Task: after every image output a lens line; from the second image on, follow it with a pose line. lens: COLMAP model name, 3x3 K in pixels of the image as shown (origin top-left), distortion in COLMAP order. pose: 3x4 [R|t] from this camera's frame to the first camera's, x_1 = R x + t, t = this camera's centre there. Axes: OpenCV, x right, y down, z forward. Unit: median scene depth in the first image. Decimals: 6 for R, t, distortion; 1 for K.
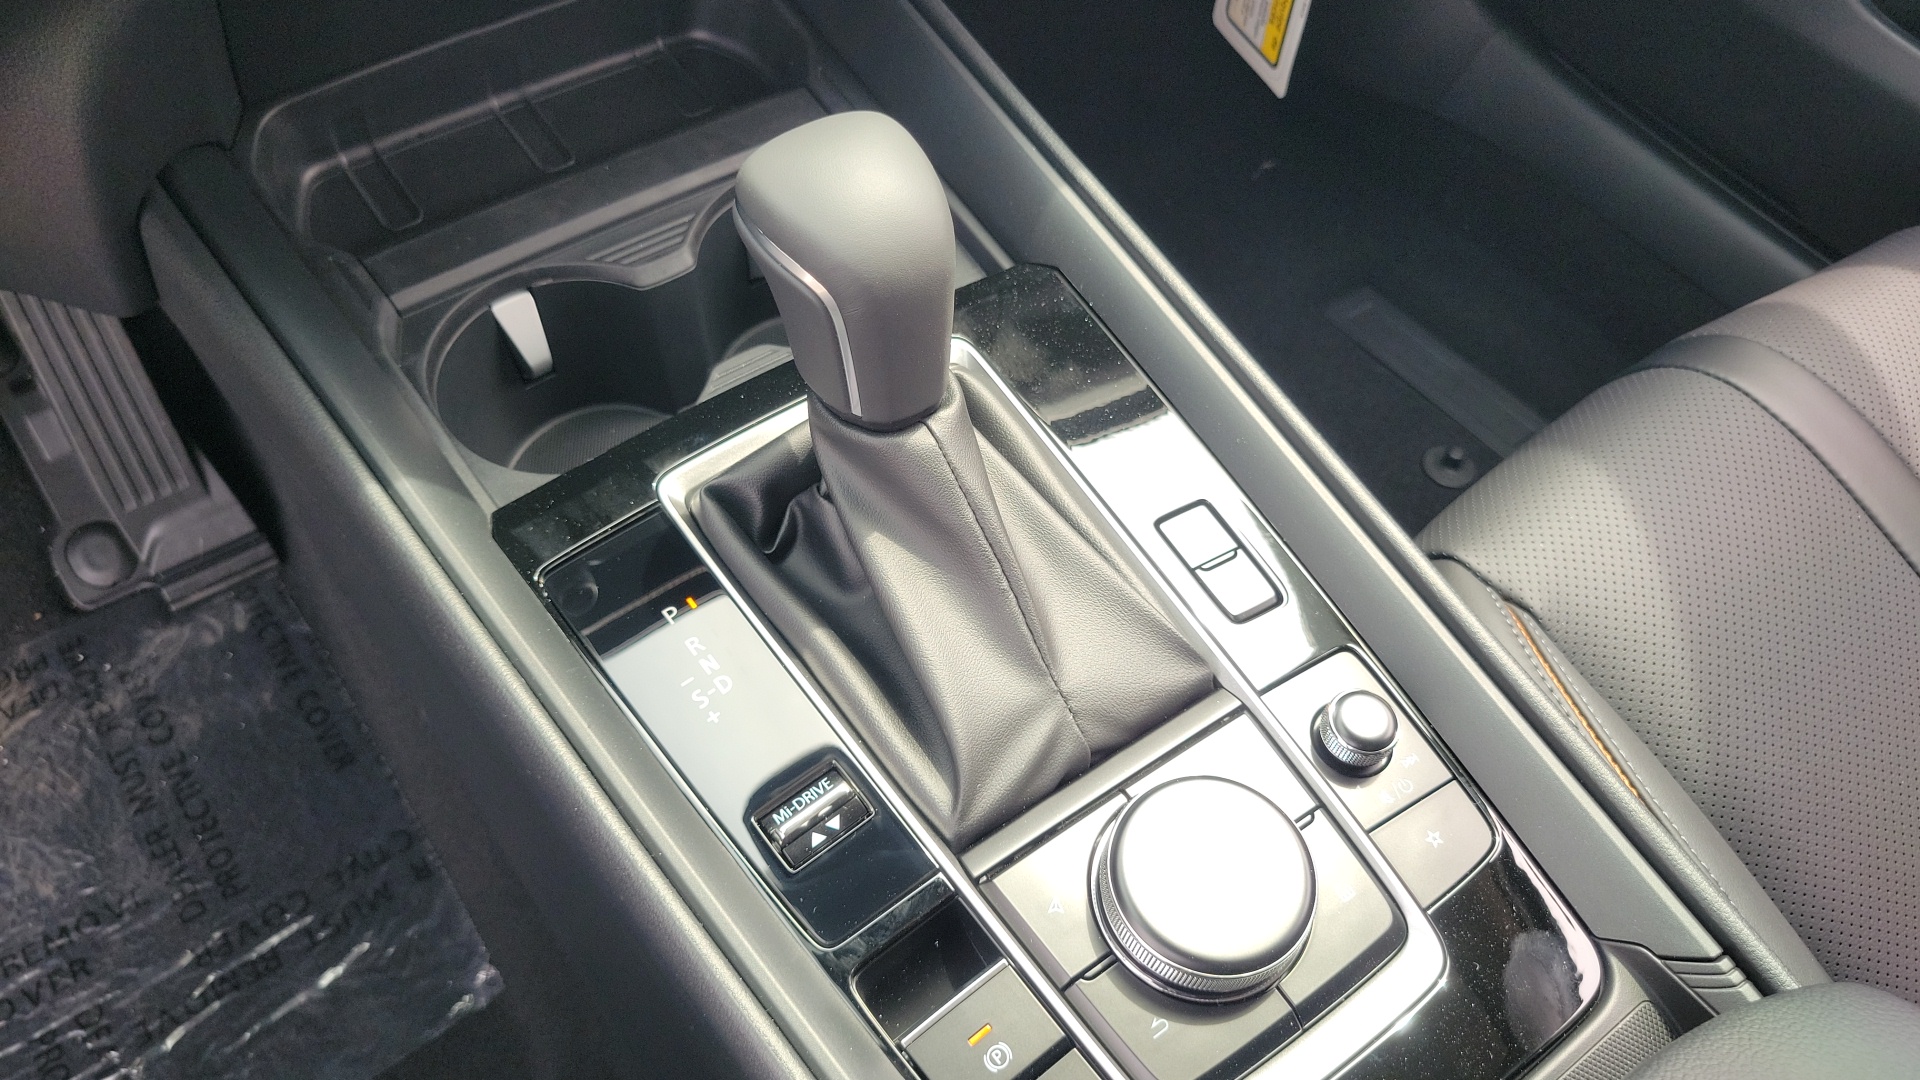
lens RADIAL K [[1445.1, 0, 943.7], [0, 1445.1, 543.2], [0, 0, 1]] dist [0.013010, -0.010484]
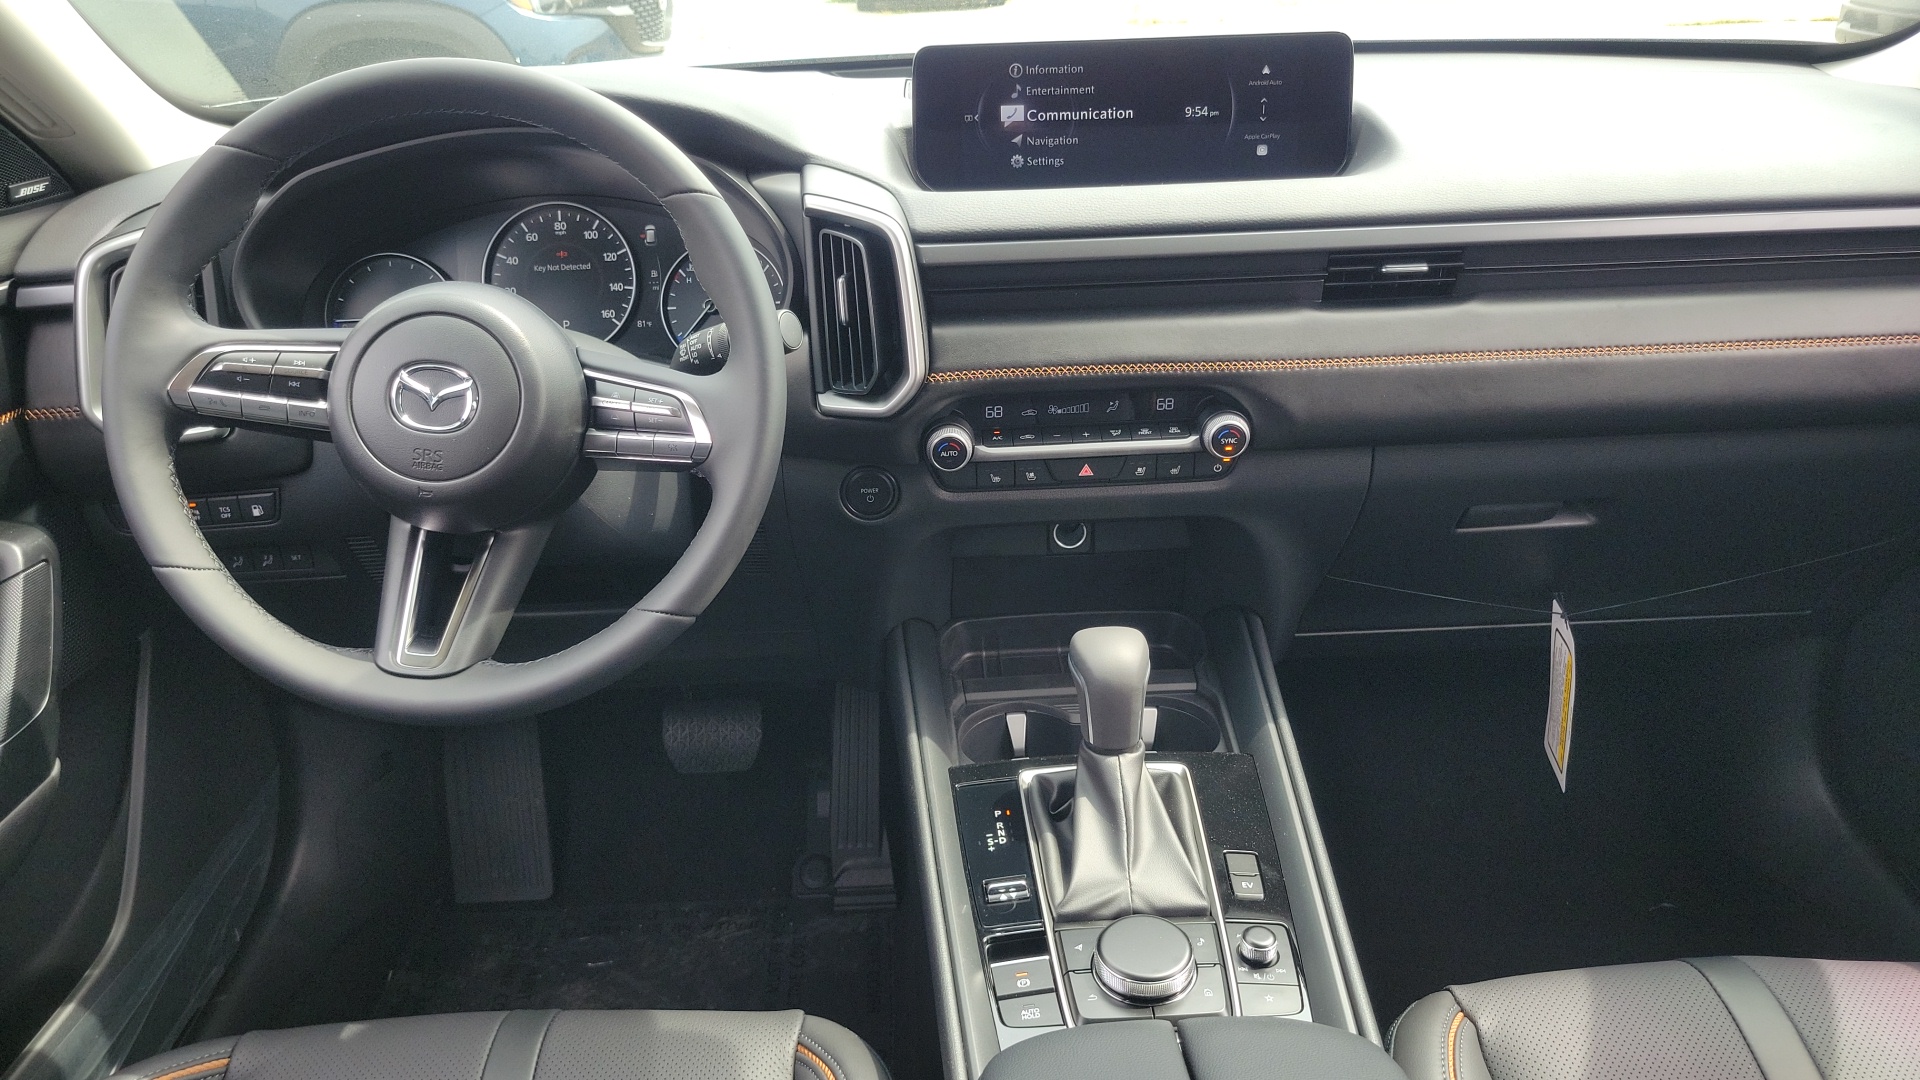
lens RADIAL K [[1427.3, 0, 953.4], [0, 1427.3, 549.1], [0, 0, 1]] dist [0.031681, -0.015054]
pose [[0.828873, 0.153940, -0.537840, 0.707988], [-0.405496, 0.827653, -0.388025, 0.476279], [0.385413, 0.539716, 0.748441, -0.739360]]
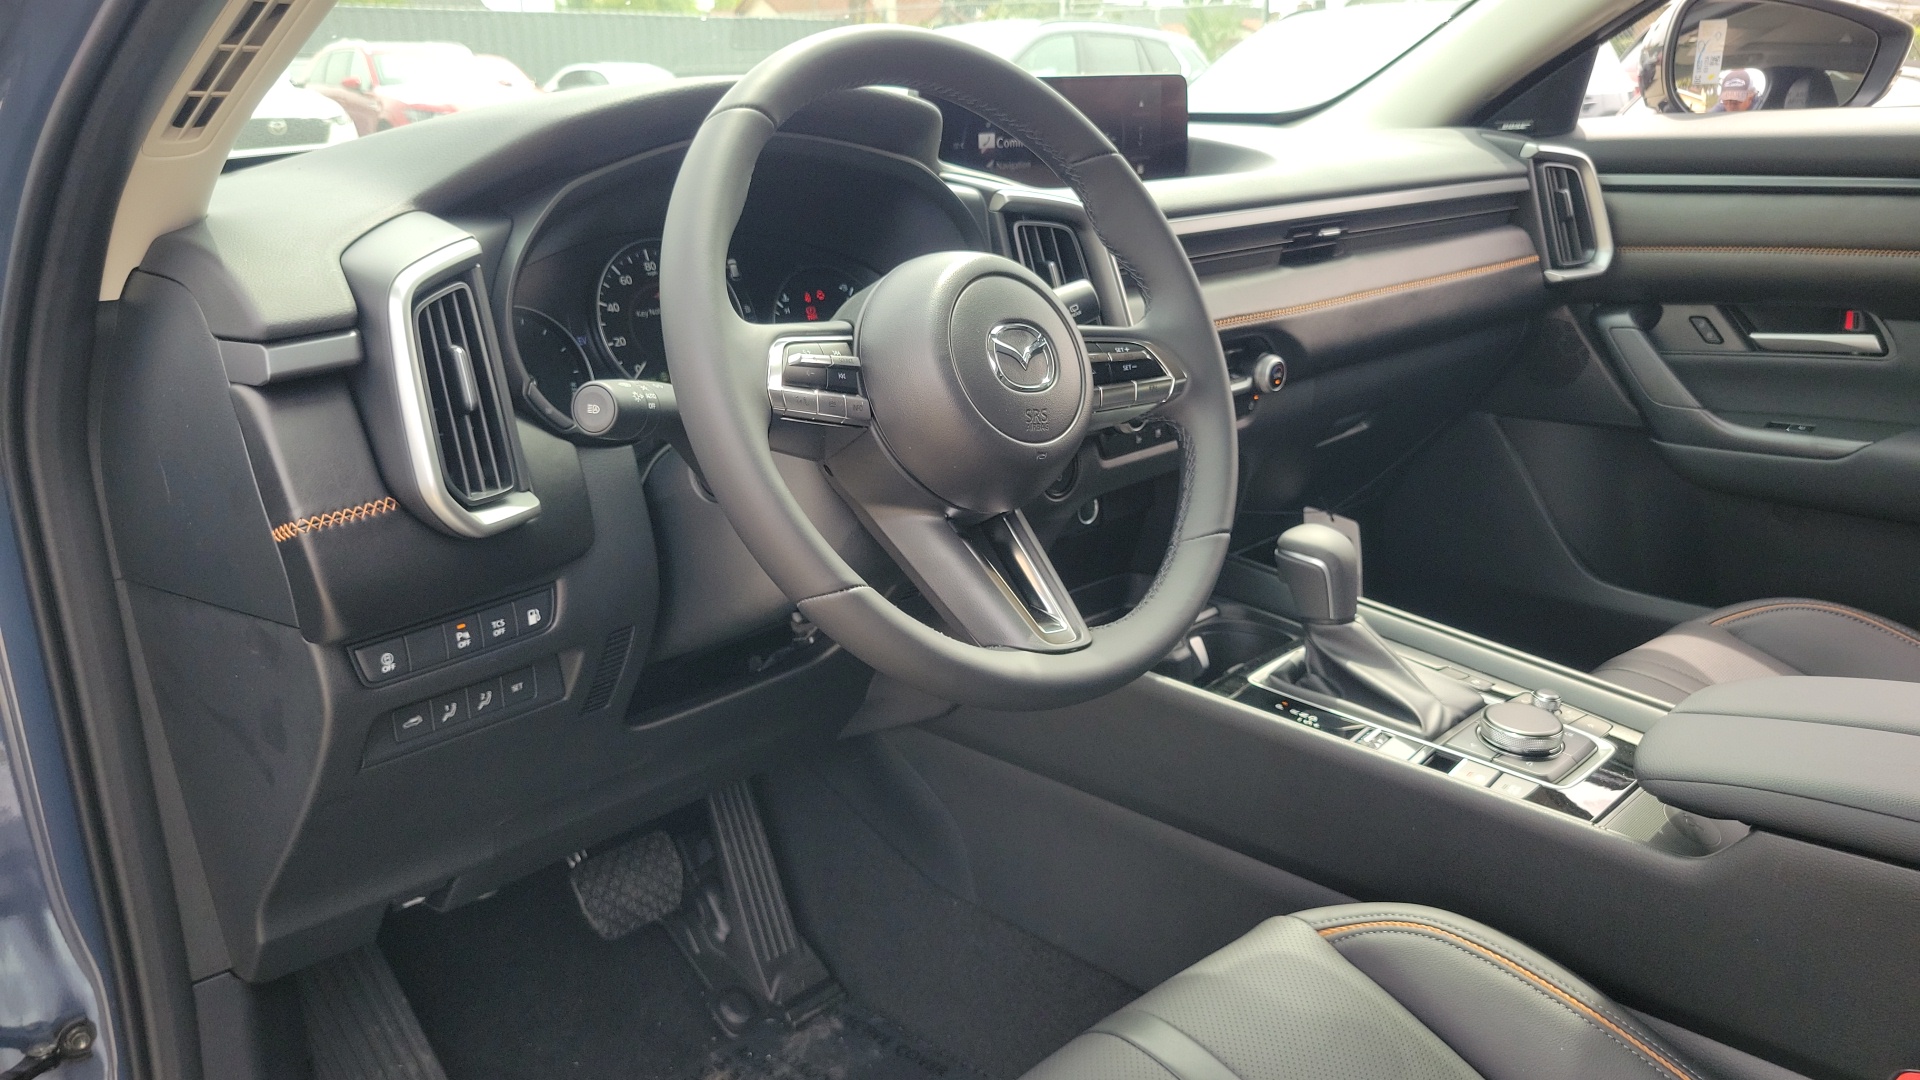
lens RADIAL K [[1445.1, 0, 943.7], [0, 1445.1, 543.2], [0, 0, 1]] dist [0.013010, -0.010484]
pose [[0.982491, -0.121217, 0.141482, -0.863830], [0.181850, 0.789070, -0.586770, 0.955166], [-0.040513, 0.602225, 0.797298, -0.944444]]
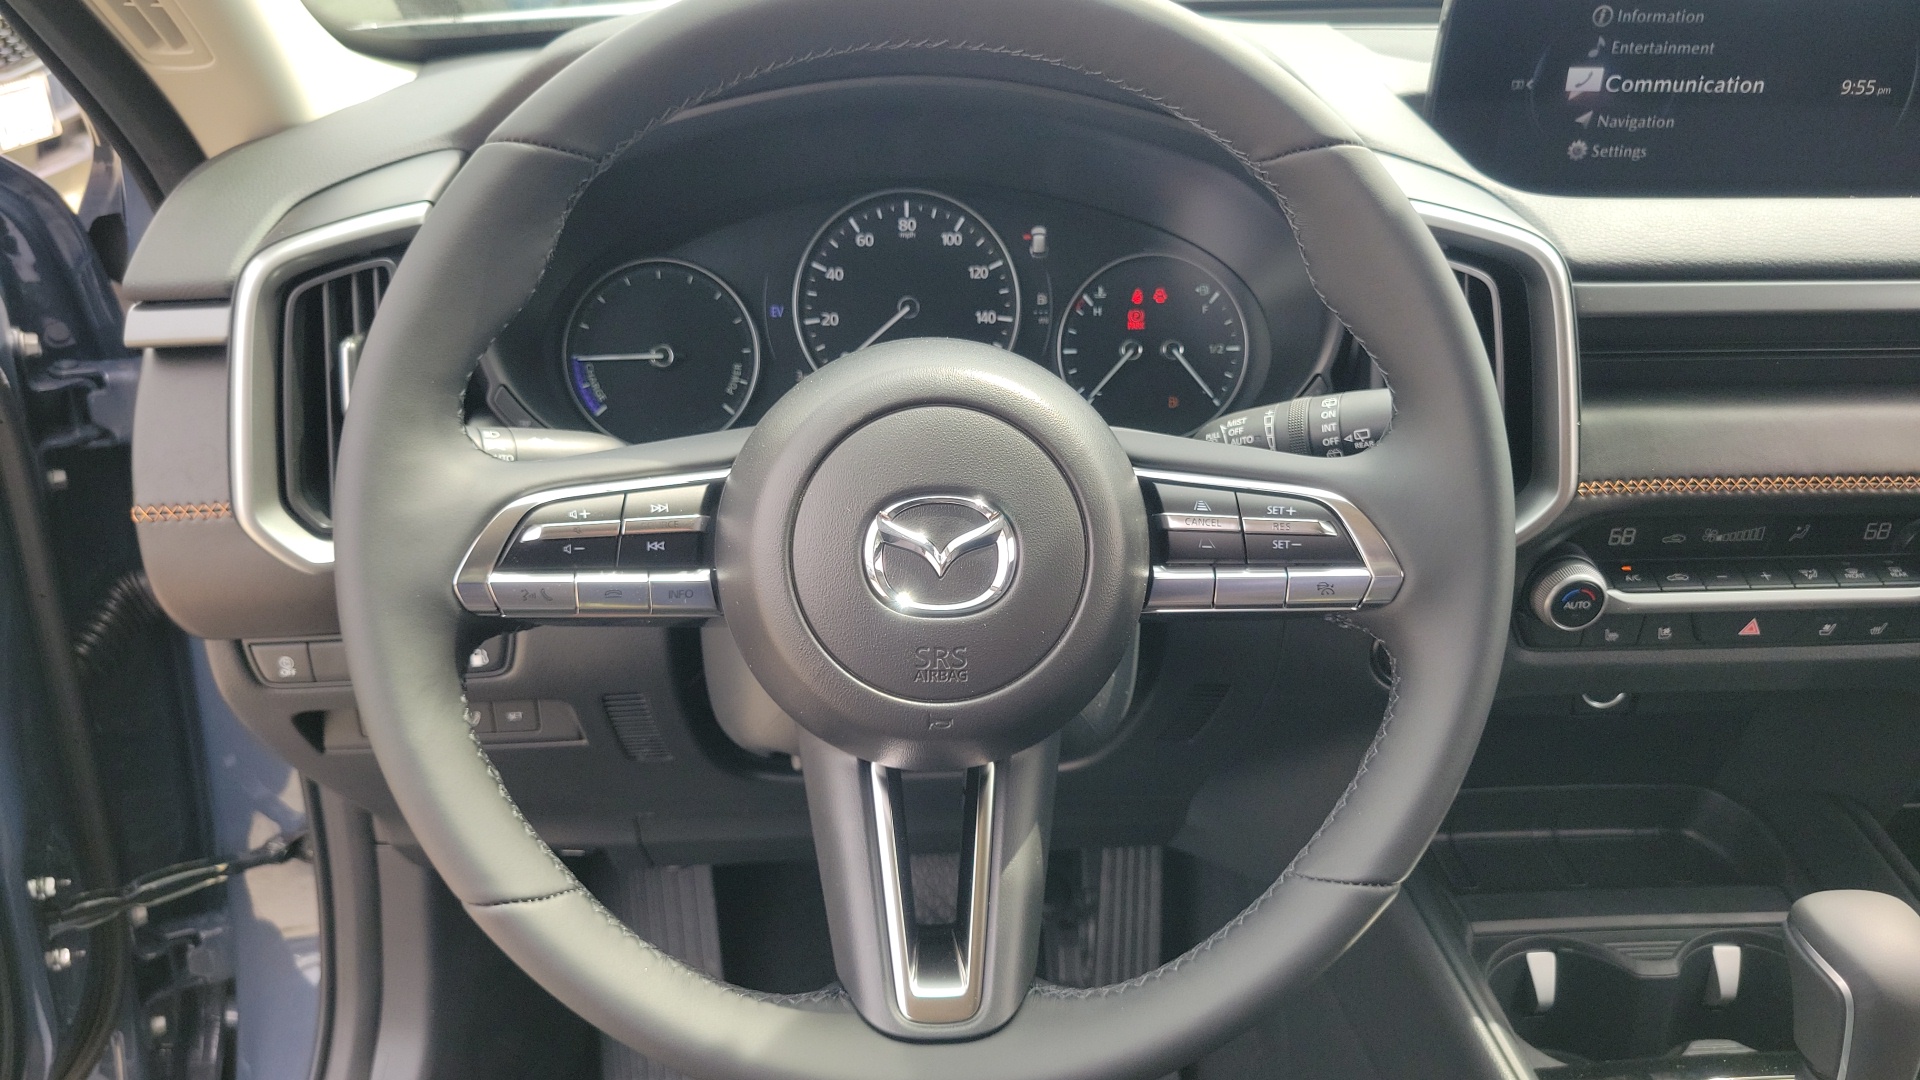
lens RADIAL K [[1445.1, 0, 943.7], [0, 1445.1, 543.2], [0, 0, 1]] dist [0.013010, -0.010484]
pose [[0.843923, 0.183824, -0.503987, -0.140564], [-0.411878, 0.823963, -0.389155, 0.307784], [0.343730, 0.535998, 0.771075, -0.569809]]
